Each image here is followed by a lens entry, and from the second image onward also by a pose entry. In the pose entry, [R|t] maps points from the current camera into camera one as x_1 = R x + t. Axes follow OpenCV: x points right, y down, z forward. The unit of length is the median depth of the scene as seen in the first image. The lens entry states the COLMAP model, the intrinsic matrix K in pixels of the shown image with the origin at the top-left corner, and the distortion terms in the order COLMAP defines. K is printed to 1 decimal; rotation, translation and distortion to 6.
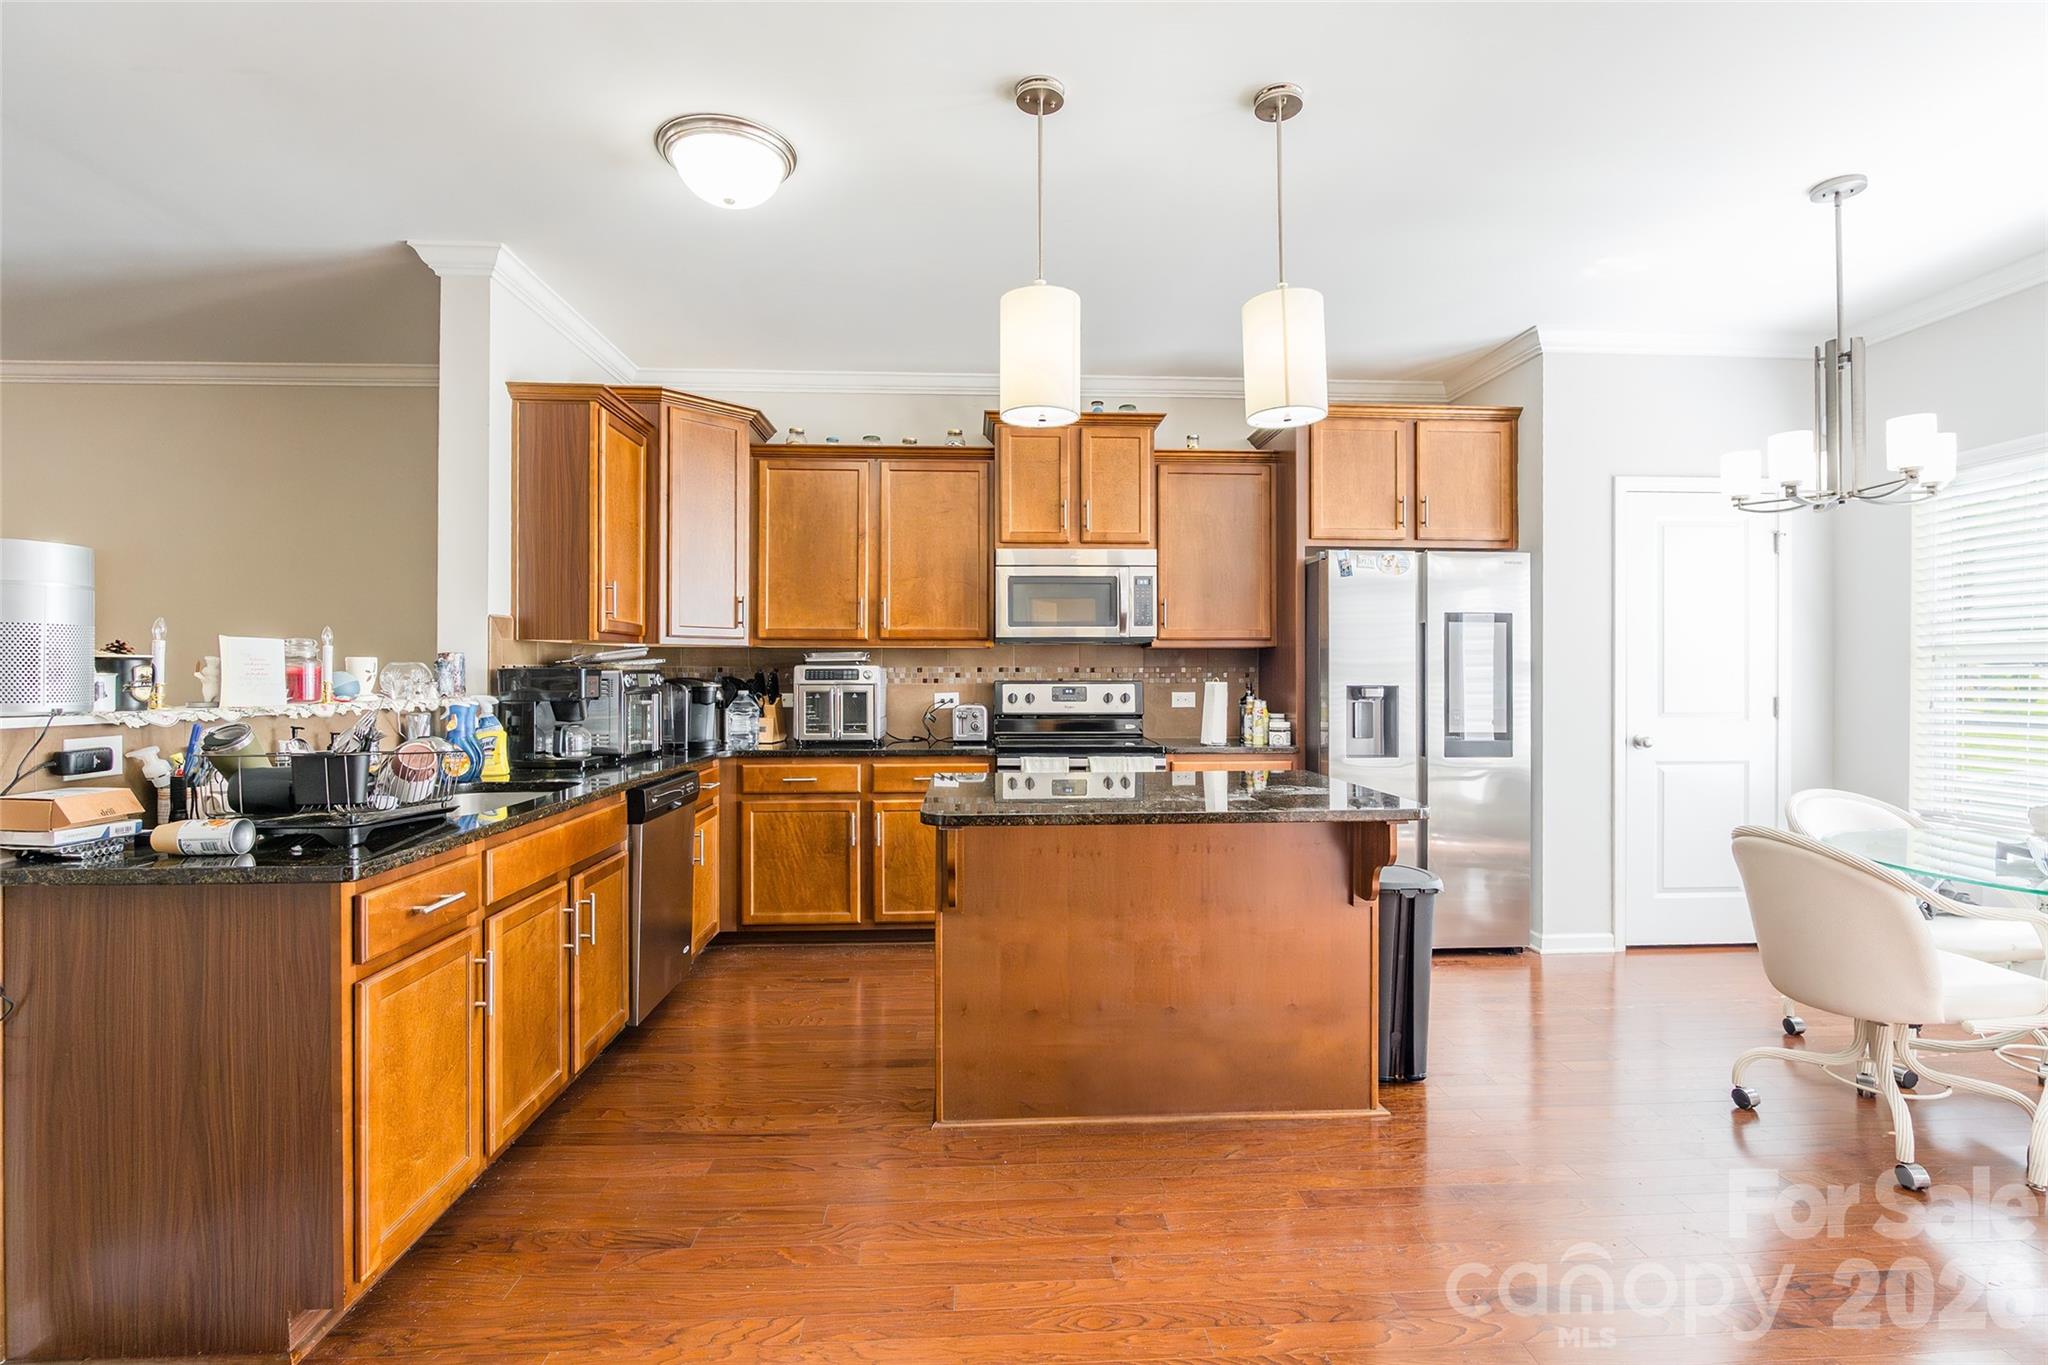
lens RADIAL K [[941.4, 0, 1060.6], [0, 941.4, 670.0], [0, 0, 1]] dist [-0.001269, -0.000254]
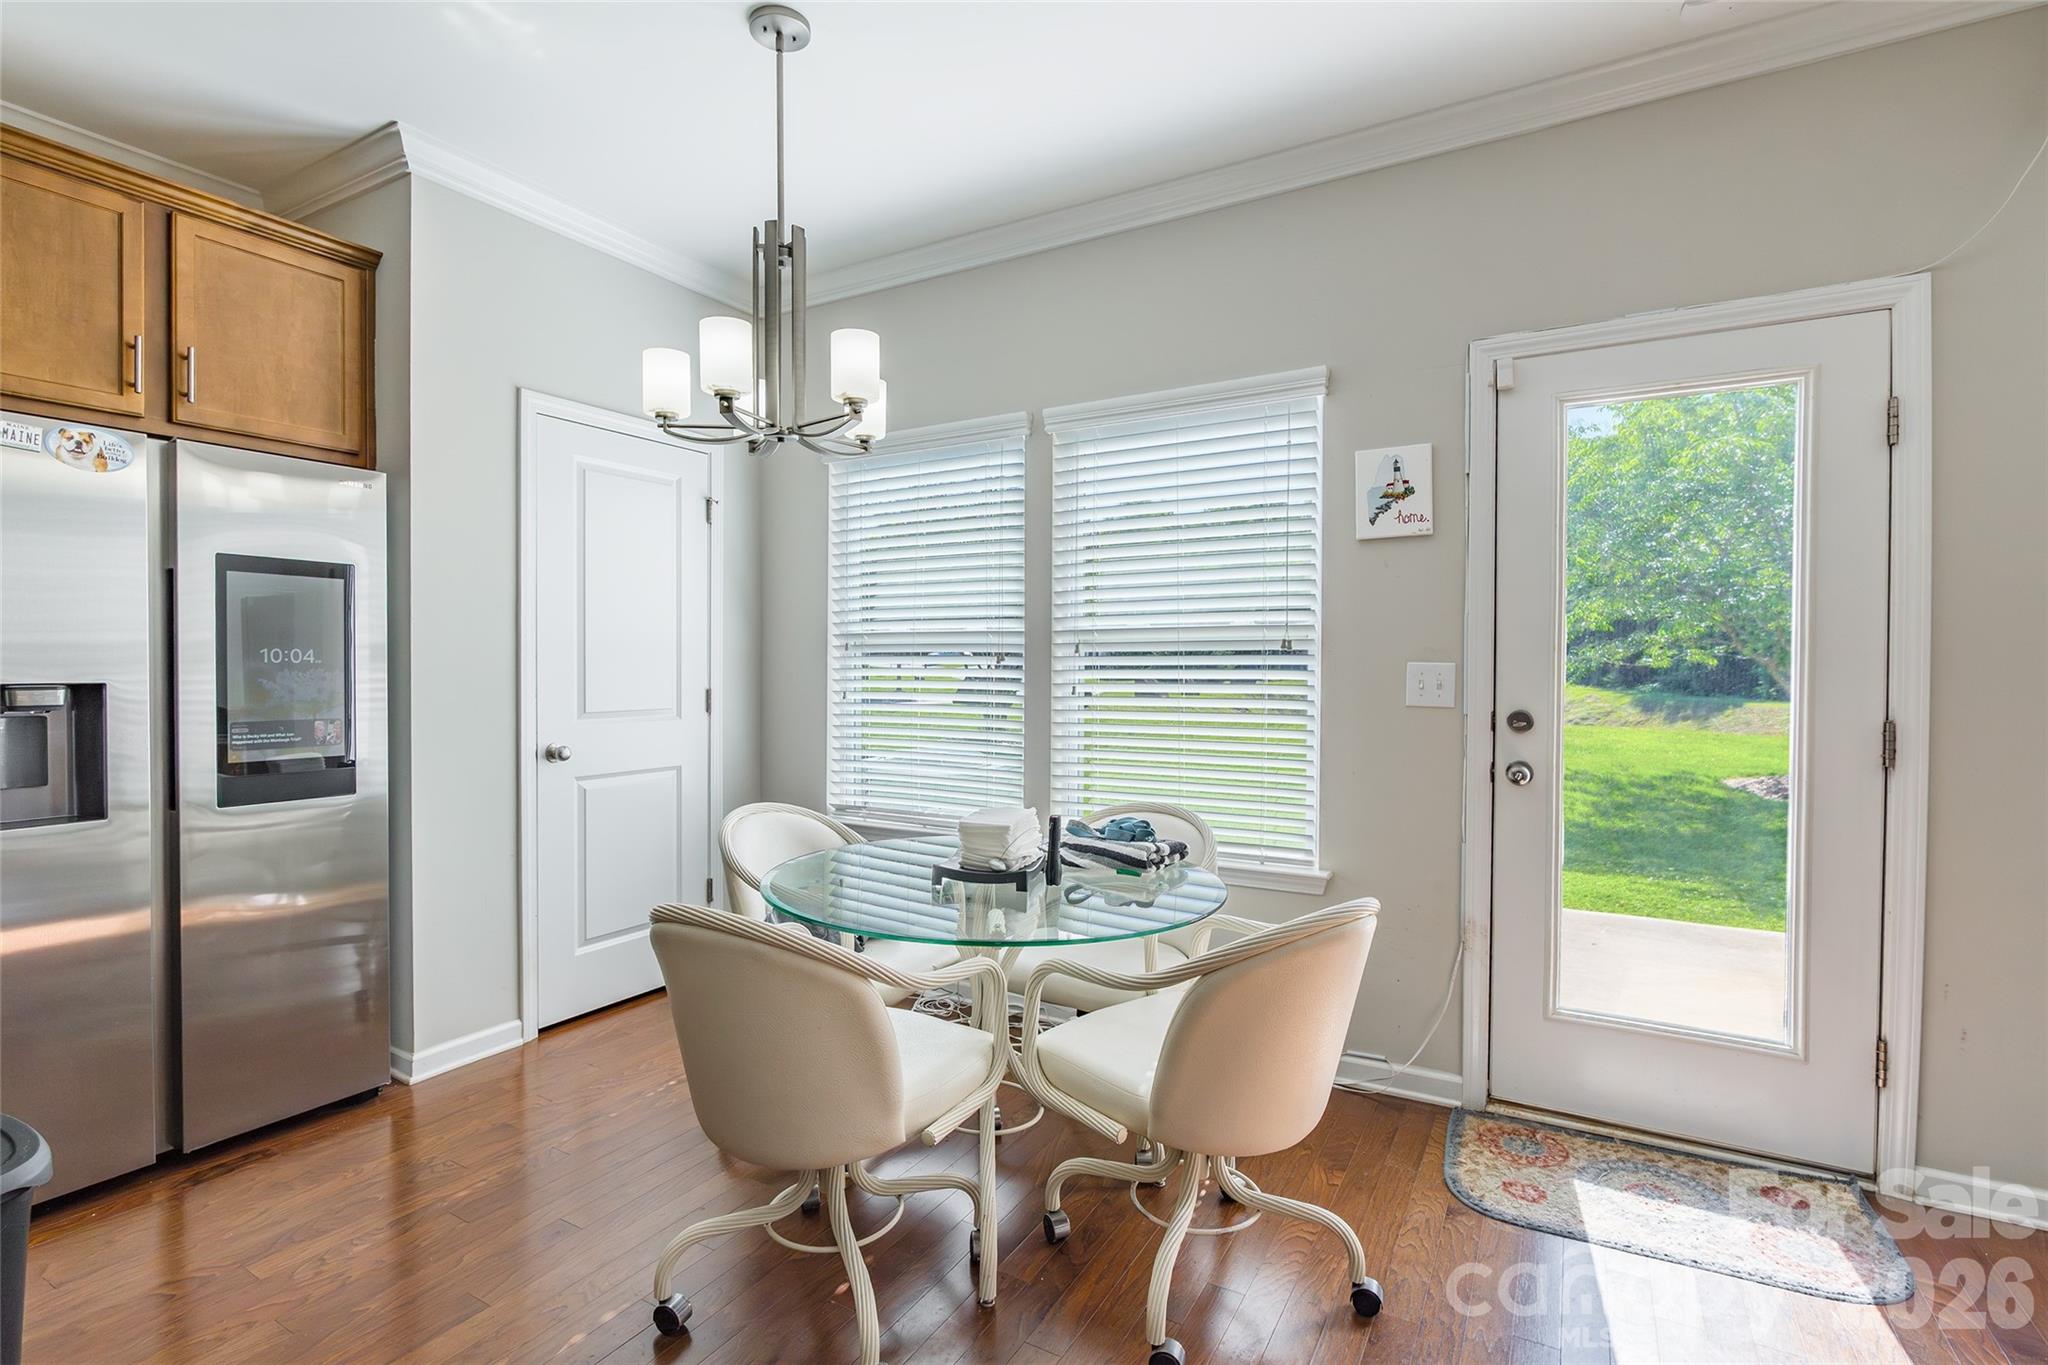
lens RADIAL K [[945.8, 0, 1054.0], [0, 945.8, 678.8], [0, 0, 1]] dist [-0.018445, 0.000266]
pose [[0.539378, -0.011865, 0.841980, 0.199411], [-0.006893, 0.999805, 0.018505, 0.000661], [-0.842036, -0.015785, 0.539191, 0.261590]]
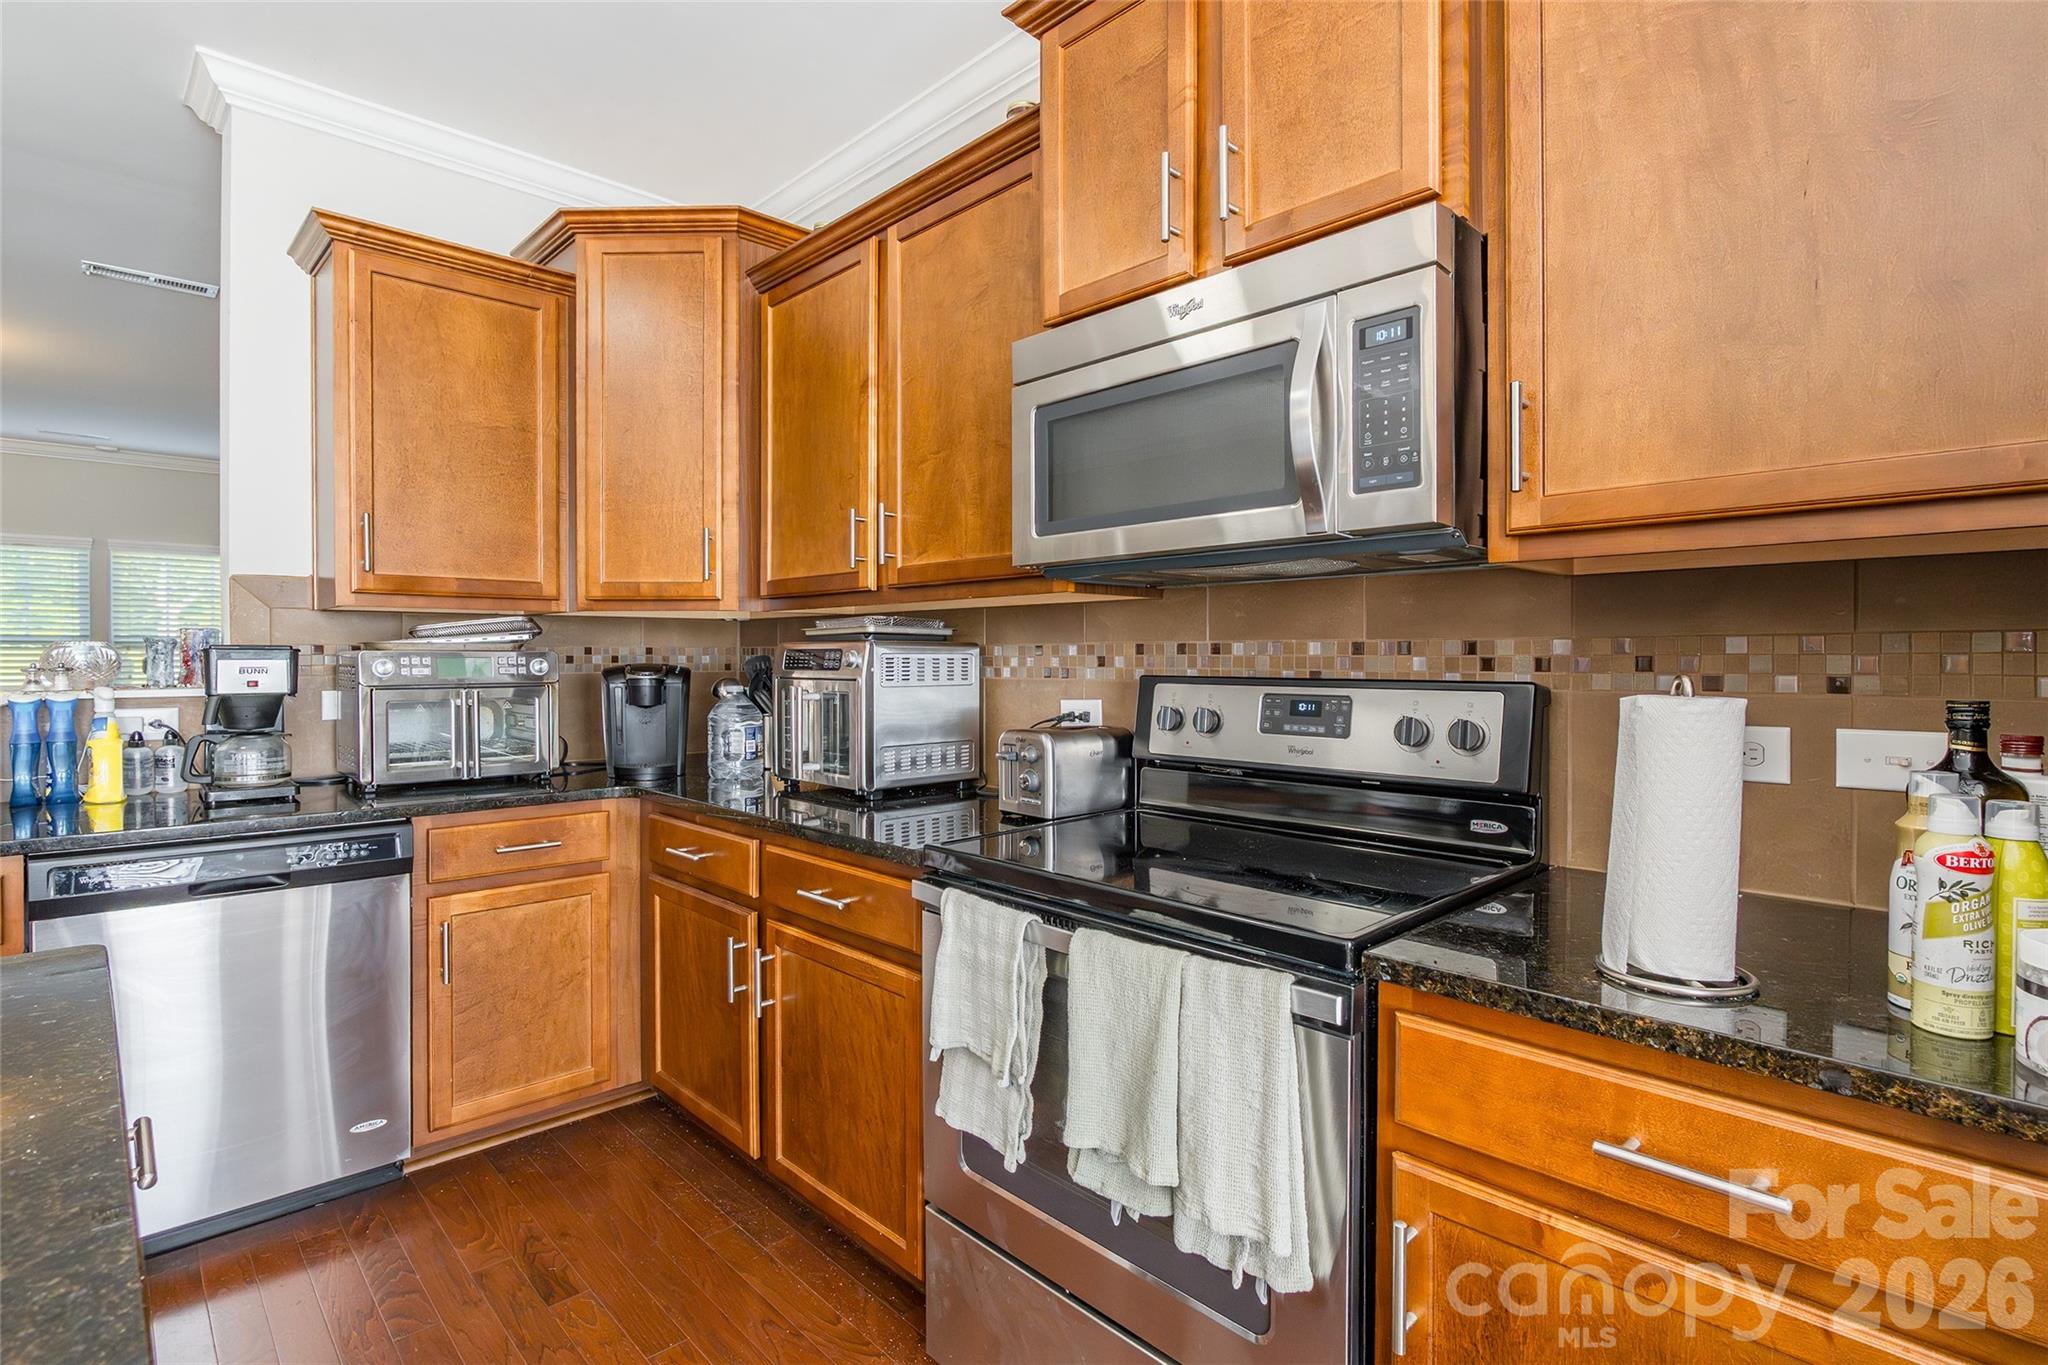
lens RADIAL K [[982.1, 0, 939.1], [0, 982.1, 664.3], [0, 0, 1]] dist [-0.010098, -0.000025]
pose [[0.617585, 0.006258, -0.786479, 0.249519], [0.000199, 0.999967, 0.008113, 0.003424], [0.786504, -0.005167, 0.617563, 0.752408]]
